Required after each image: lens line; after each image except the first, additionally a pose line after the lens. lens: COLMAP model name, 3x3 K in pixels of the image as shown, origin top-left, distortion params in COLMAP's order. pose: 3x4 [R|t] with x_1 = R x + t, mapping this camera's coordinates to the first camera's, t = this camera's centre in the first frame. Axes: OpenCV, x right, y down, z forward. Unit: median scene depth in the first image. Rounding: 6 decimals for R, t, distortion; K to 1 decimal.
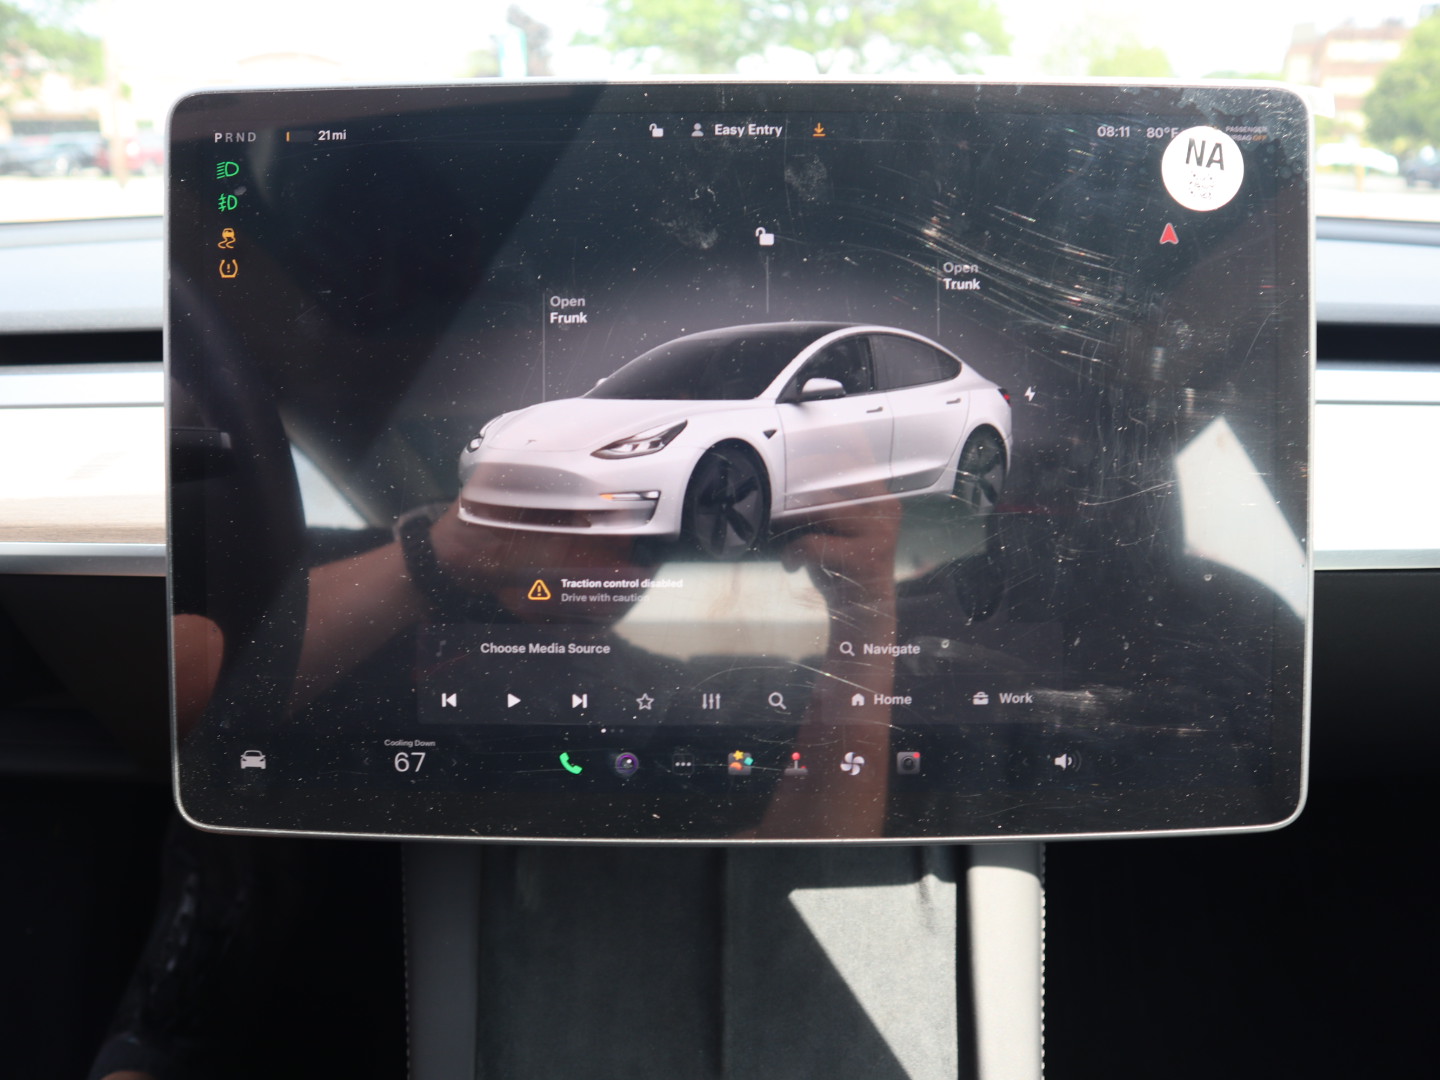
lens RADIAL K [[1125.7, 0, 720.0], [0, 1125.7, 540.0], [0, 0, 1]] dist [-0.124503, 0.082536]
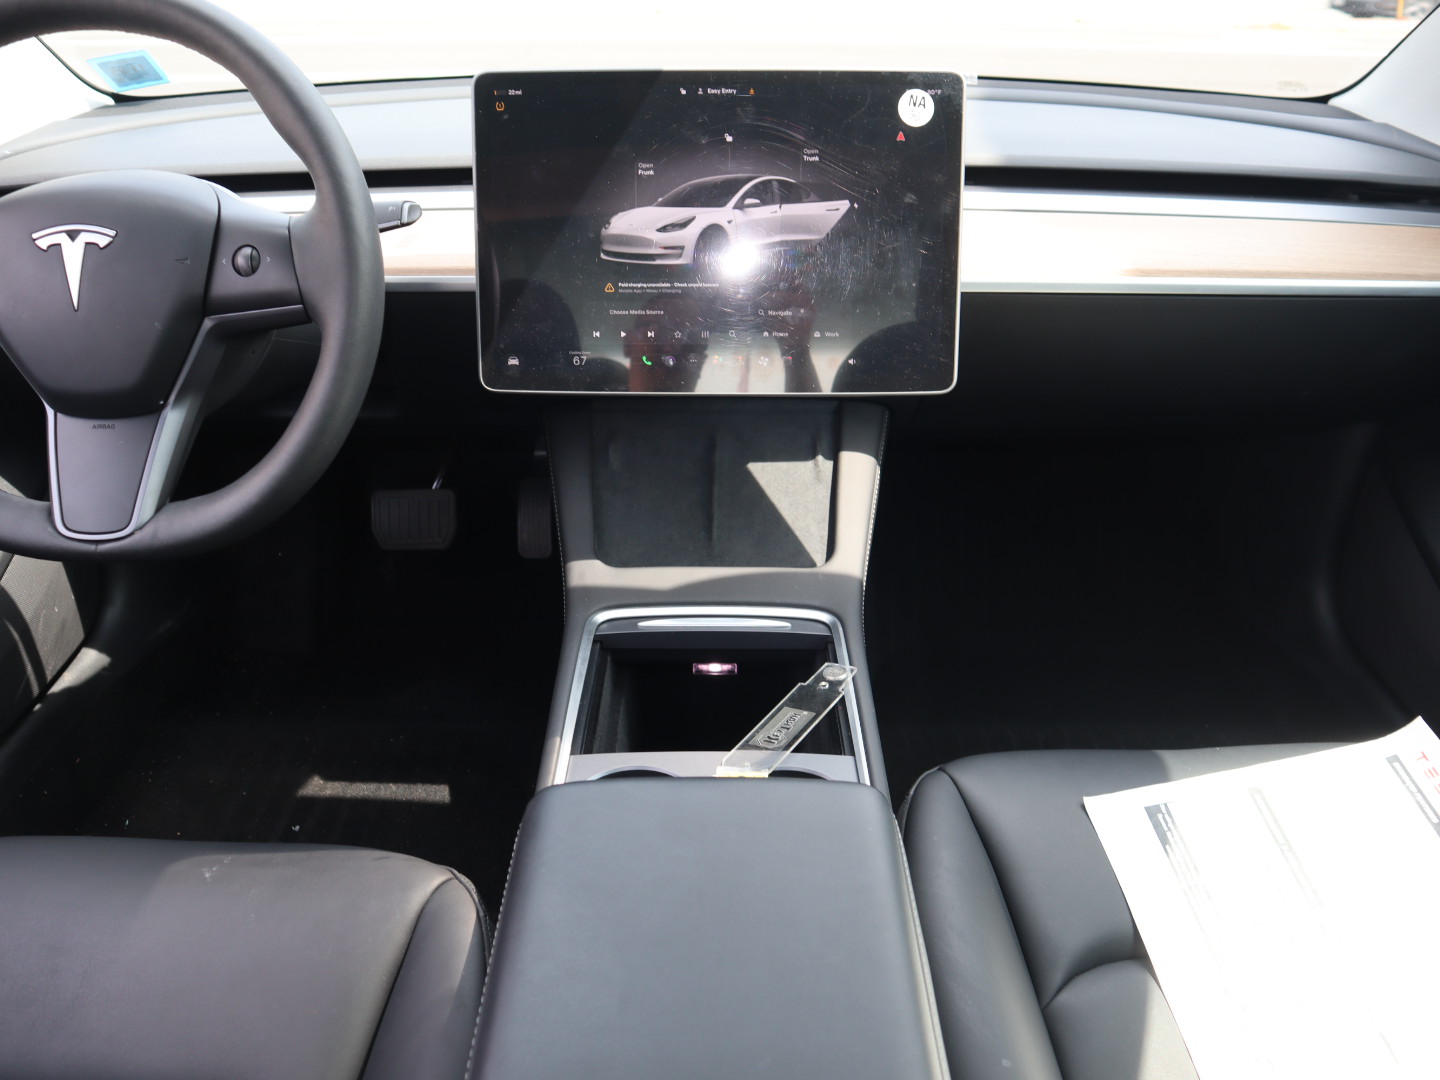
lens RADIAL K [[1125.7, 0, 720.0], [0, 1125.7, 540.0], [0, 0, 1]] dist [-0.124503, 0.082536]
pose [[0.999882, 0.008519, -0.012801, 0.058916], [-0.006296, 0.986344, 0.164577, 0.183781], [0.014029, -0.164477, 0.986281, -1.461103]]
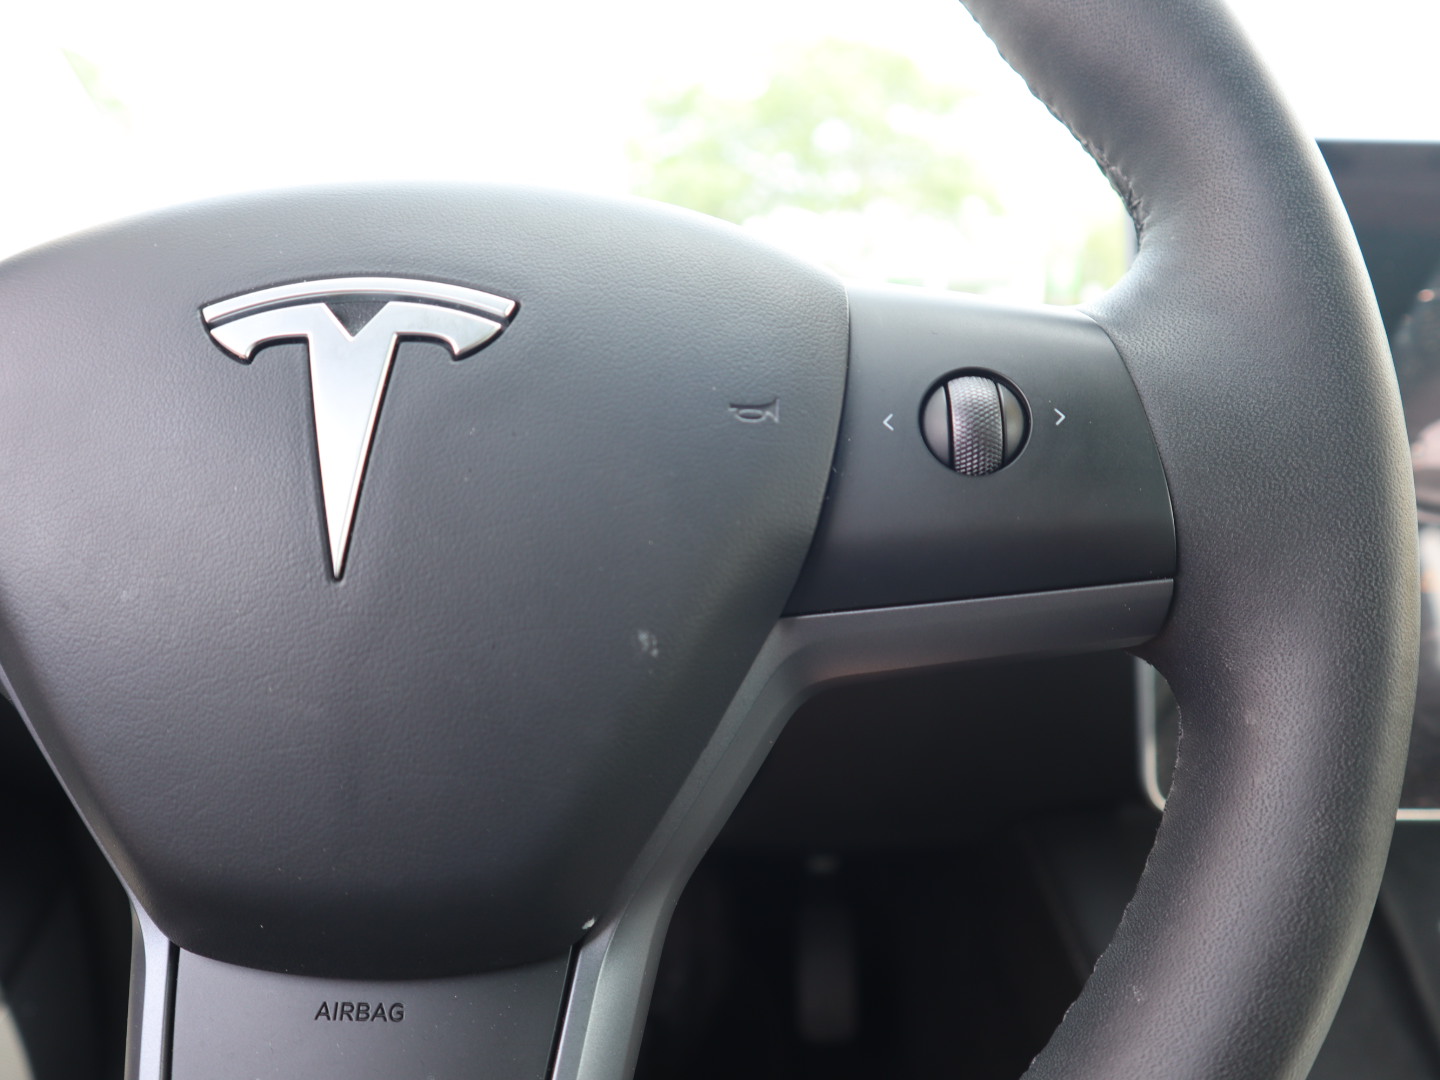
lens RADIAL K [[1125.7, 0, 720.0], [0, 1125.7, 540.0], [0, 0, 1]] dist [-0.124503, 0.082536]
pose [[0.999910, 0.011388, 0.007085, -0.915571], [-0.010328, 0.990808, -0.134878, 0.156279], [-0.008556, 0.134793, 0.990837, -0.053089]]
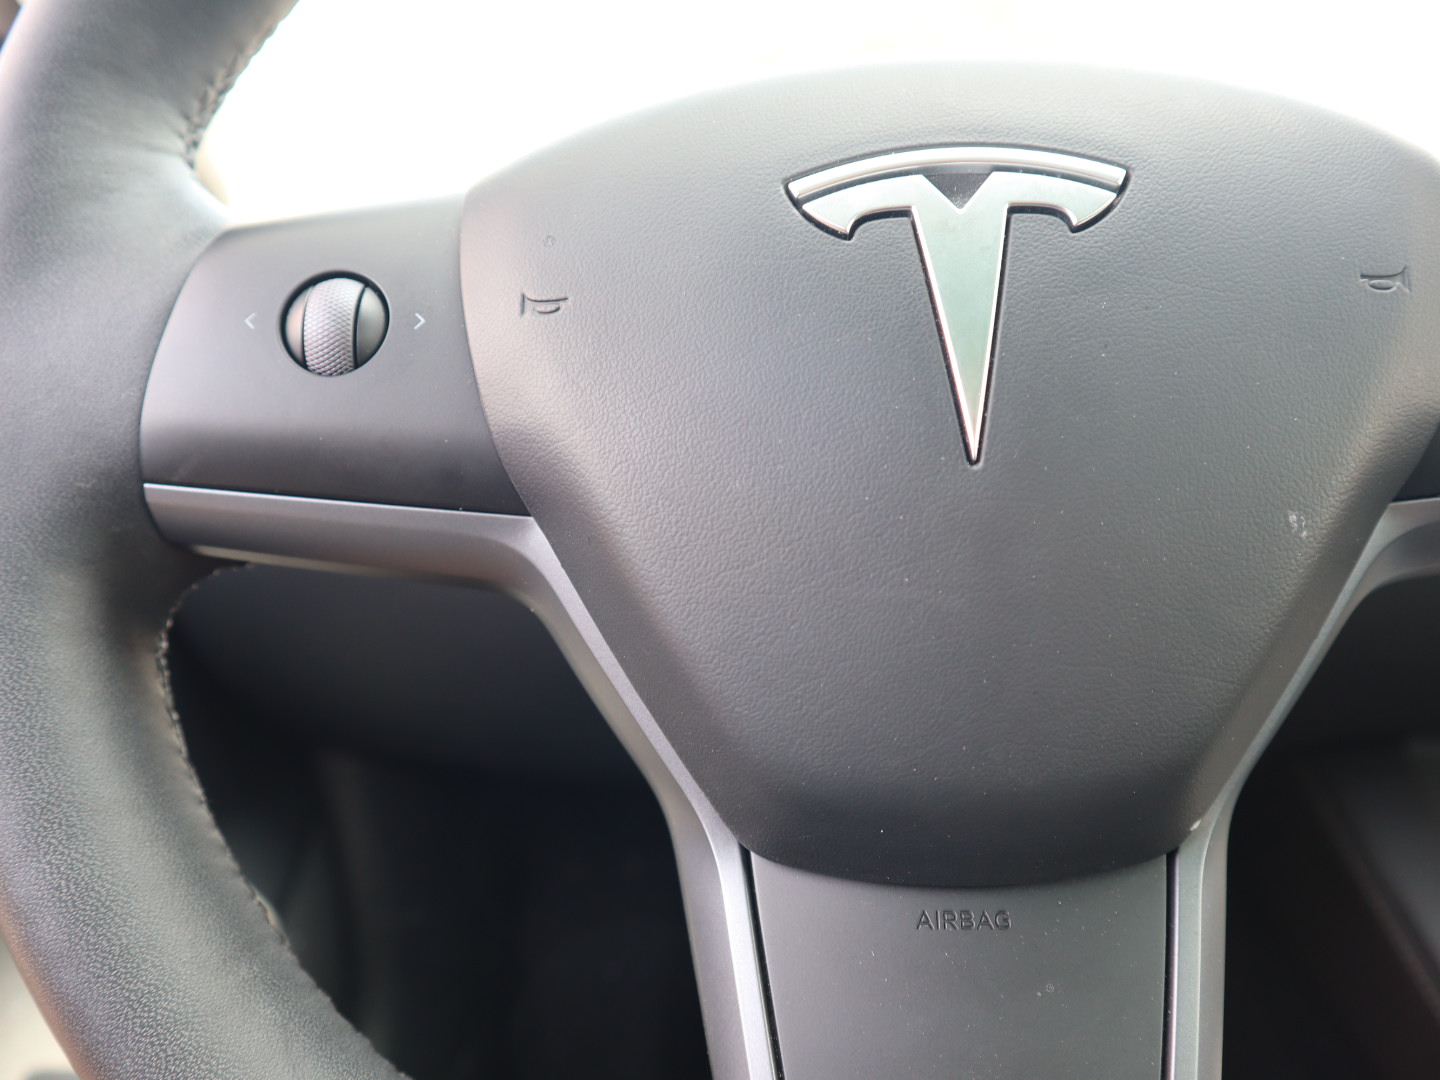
lens RADIAL K [[1125.7, 0, 720.0], [0, 1125.7, 540.0], [0, 0, 1]] dist [-0.124503, 0.082536]
pose [[0.995958, -0.004235, -0.089715, -1.148247], [-0.004129, 0.995673, -0.092833, 0.185450], [0.089720, 0.092829, 0.991632, -0.031808]]
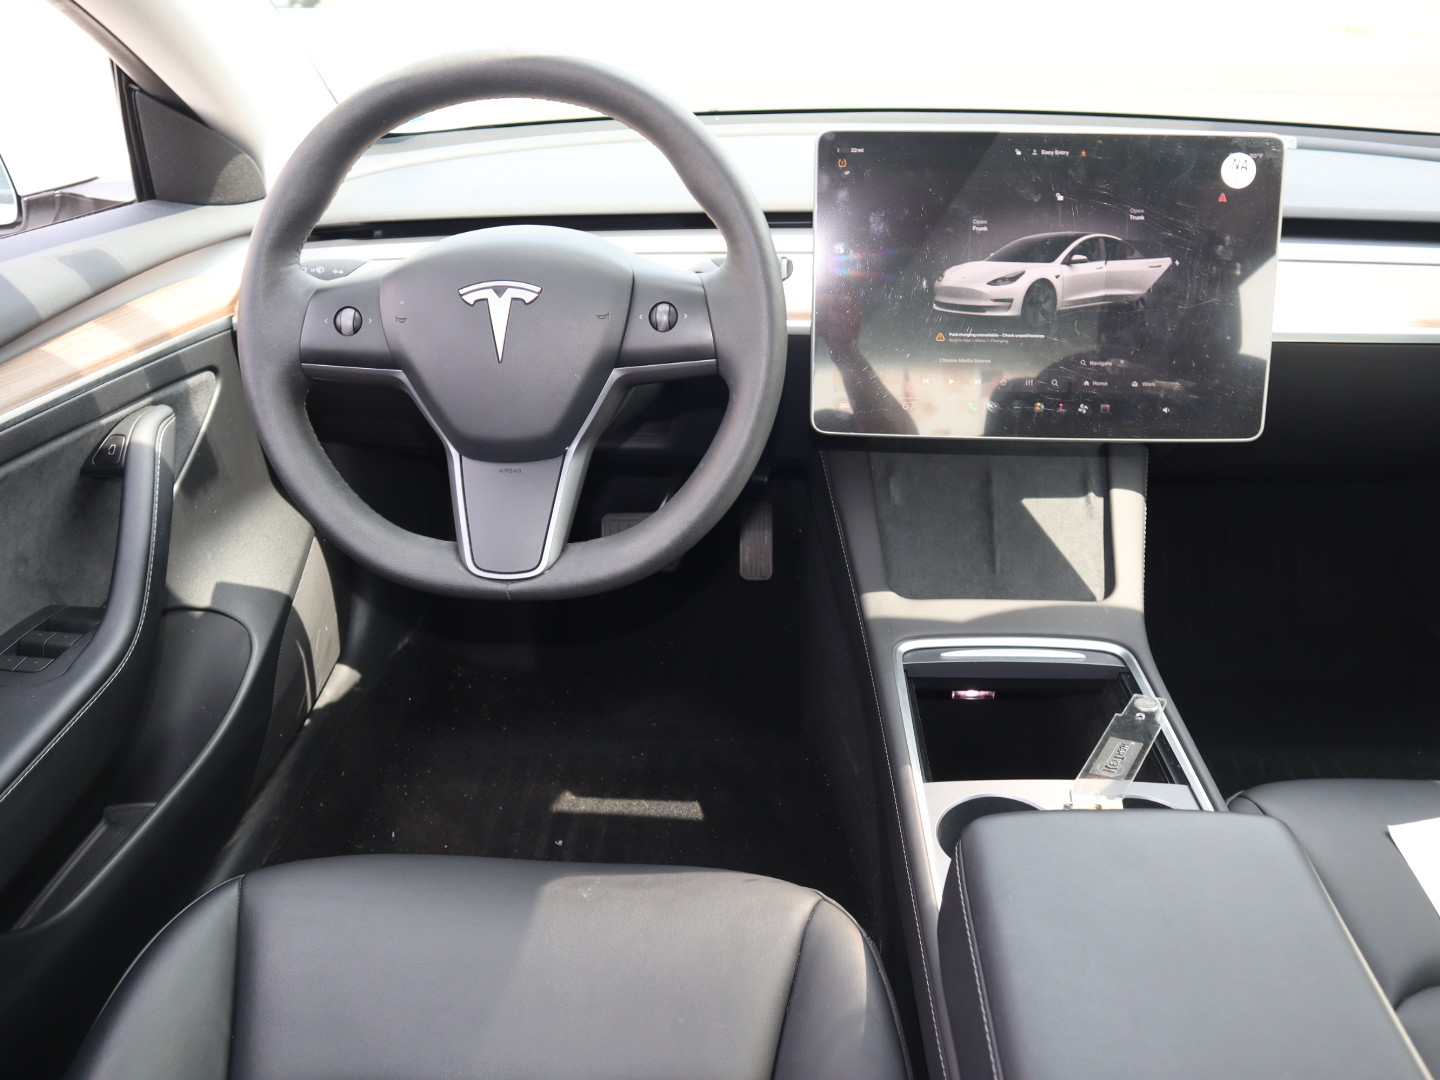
lens RADIAL K [[1125.7, 0, 720.0], [0, 1125.7, 540.0], [0, 0, 1]] dist [-0.124503, 0.082536]
pose [[0.998341, 0.018921, -0.054389, -0.567143], [-0.009856, 0.986684, 0.162351, 0.093527], [0.056737, -0.161545, 0.985233, -1.594530]]
